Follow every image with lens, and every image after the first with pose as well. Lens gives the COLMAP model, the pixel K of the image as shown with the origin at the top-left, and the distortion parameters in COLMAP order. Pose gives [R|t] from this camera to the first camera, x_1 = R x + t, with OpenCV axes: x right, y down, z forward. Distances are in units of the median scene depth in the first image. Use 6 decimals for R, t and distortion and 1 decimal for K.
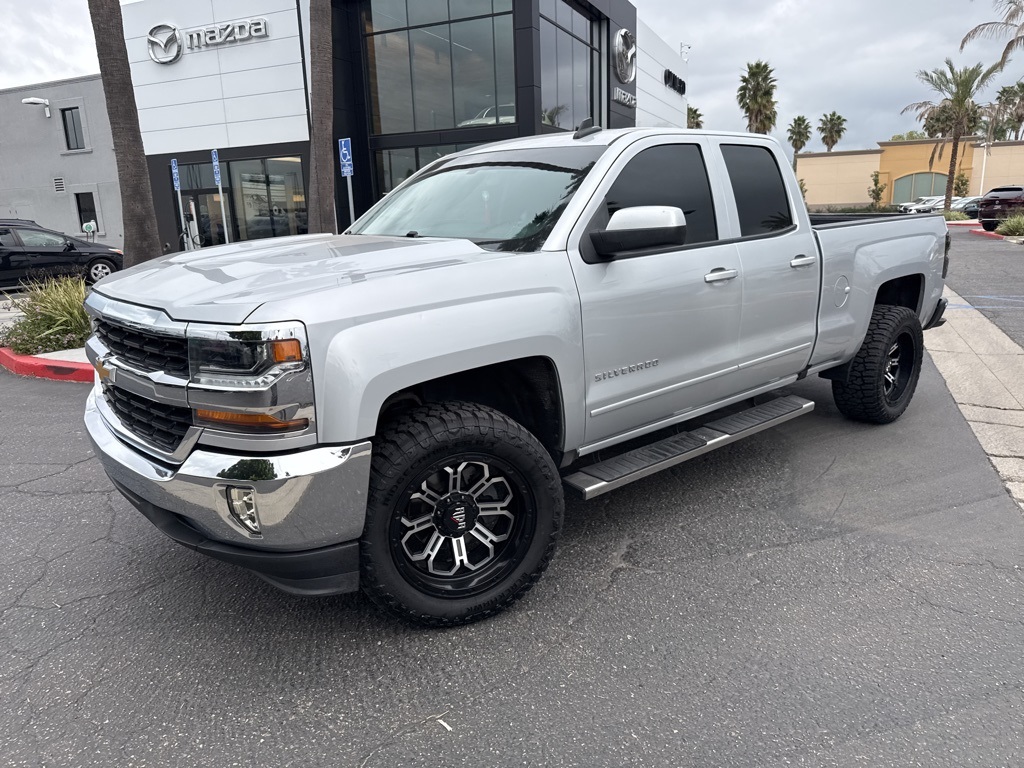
lens RADIAL K [[713.7, 0, 505.1], [0, 713.7, 384.9], [0, 0, 1]] dist [0.023672, -0.023622]
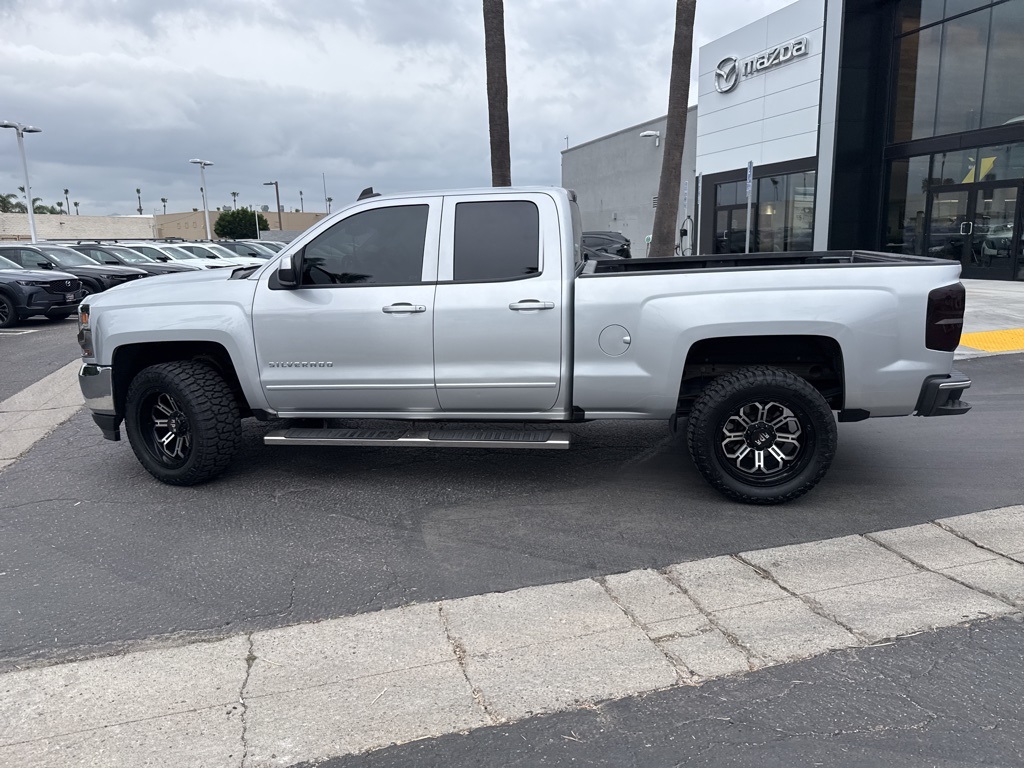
lens RADIAL K [[719.3, 0, 512.4], [0, 719.3, 383.9], [0, 0, 1]] dist [0.019434, -0.028172]
pose [[0.665169, 0.163954, -0.728471, 0.202167], [-0.173012, 0.982888, 0.063236, -0.019985], [0.726373, 0.083972, 0.682152, 0.041335]]
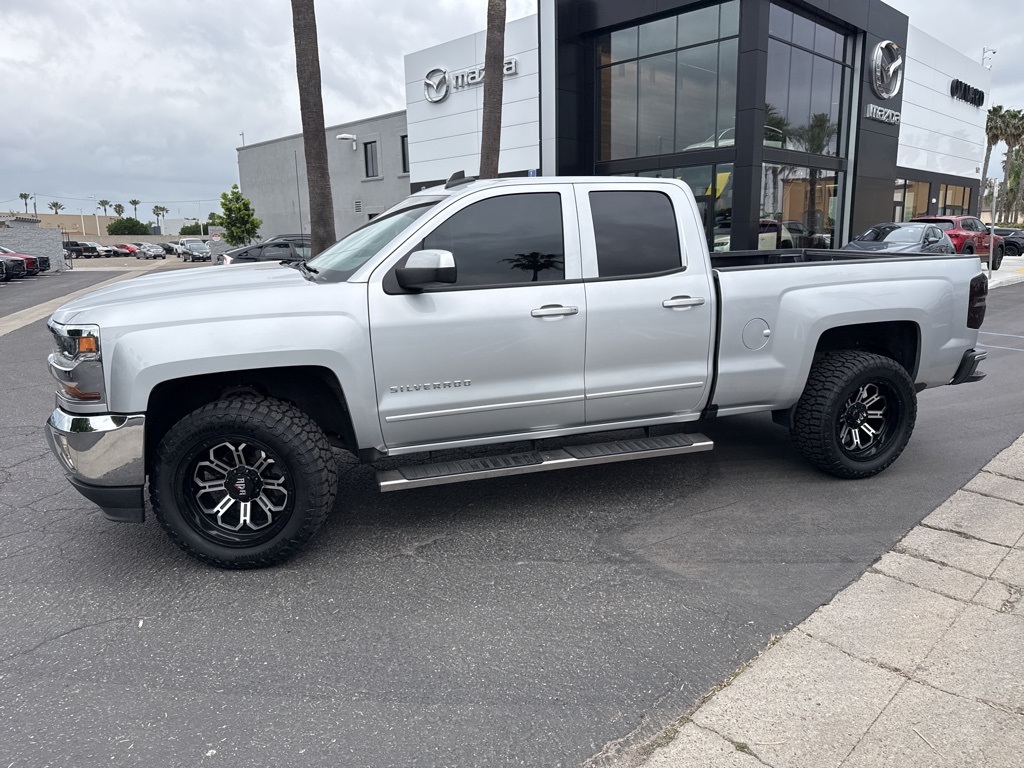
lens RADIAL K [[719.1, 0, 523.0], [0, 719.1, 377.0], [0, 0, 1]] dist [0.010139, -0.017078]
pose [[0.934323, 0.085296, -0.346070, 0.094613], [-0.097807, 0.995028, -0.018814, -0.004030], [0.342745, 0.051426, 0.938020, -0.006525]]
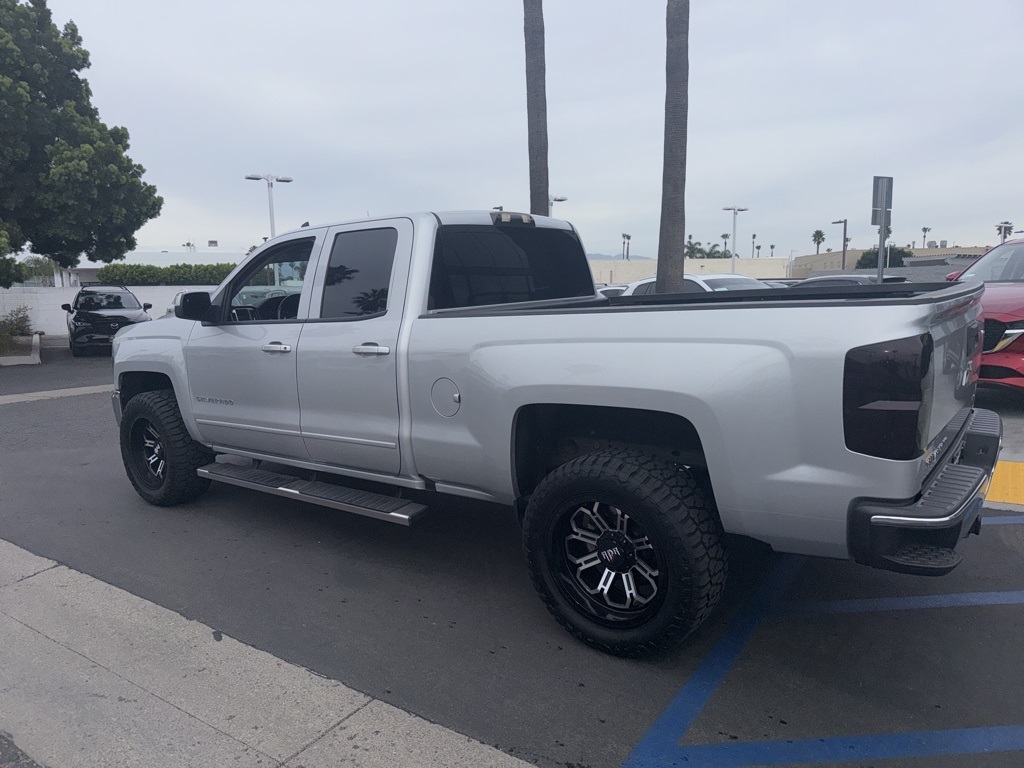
lens RADIAL K [[713.7, 0, 505.1], [0, 713.7, 384.9], [0, 0, 1]] dist [0.023672, -0.023622]
pose [[0.200714, 0.155544, -0.967223, 0.224632], [-0.198221, 0.973341, 0.115394, -0.044816], [0.959386, 0.168563, 0.226195, 0.161867]]
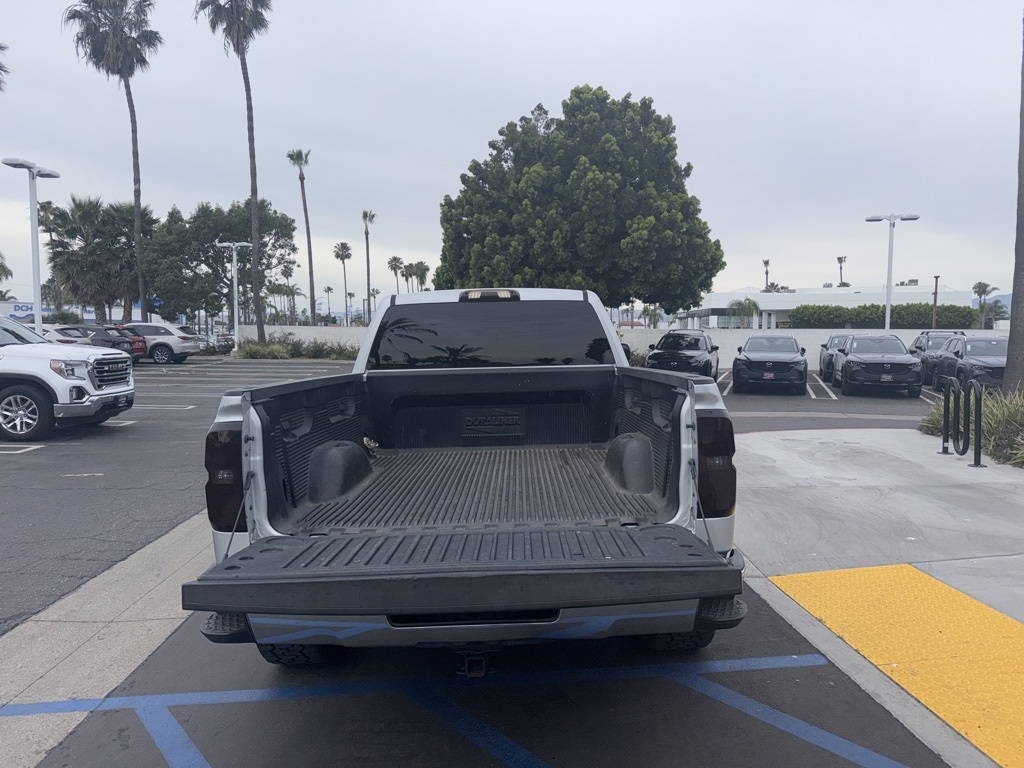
lens RADIAL K [[704.3, 0, 529.1], [0, 704.3, 391.2], [0, 0, 1]] dist [0.124164, -0.146276]
pose [[-0.639602, 0.088293, -0.763619, 0.196233], [-0.152732, 0.958981, 0.238808, -0.087974], [0.753381, 0.269371, -0.599881, 0.331898]]
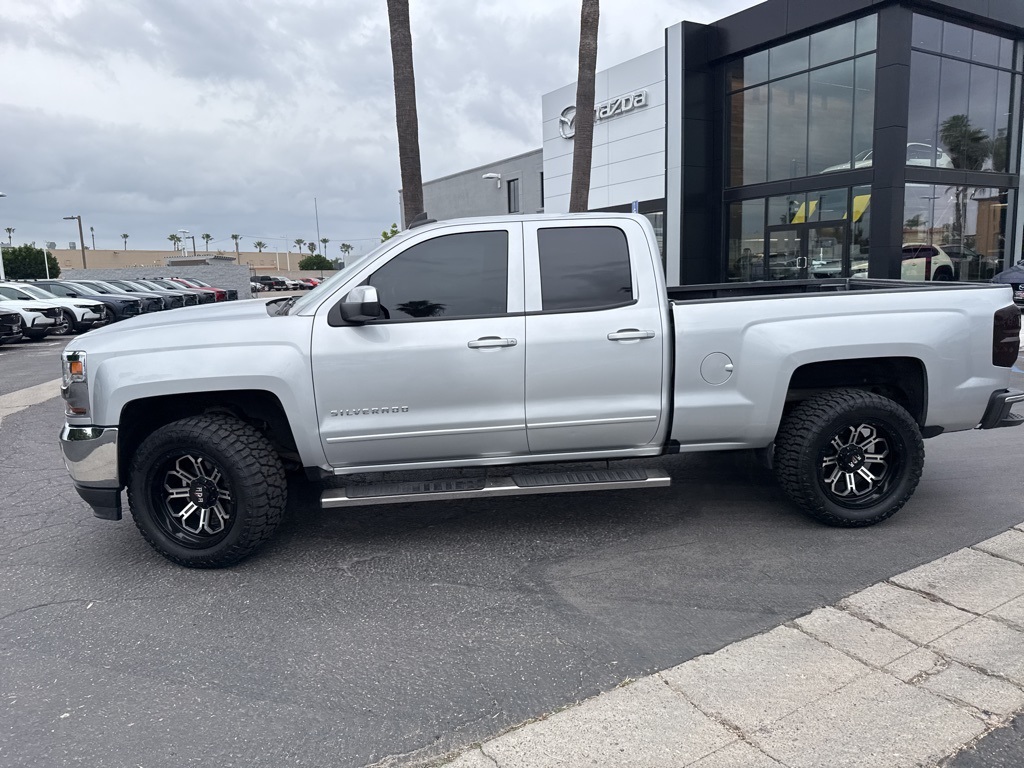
lens RADIAL K [[719.4, 0, 512.5], [0, 719.4, 370.5], [0, 0, 1]] dist [0.023258, -0.032338]
pose [[0.827132, 0.083683, -0.555742, 0.142084], [-0.128395, 0.990838, -0.041896, -0.009695], [0.547144, 0.106008, 0.830299, 0.010197]]
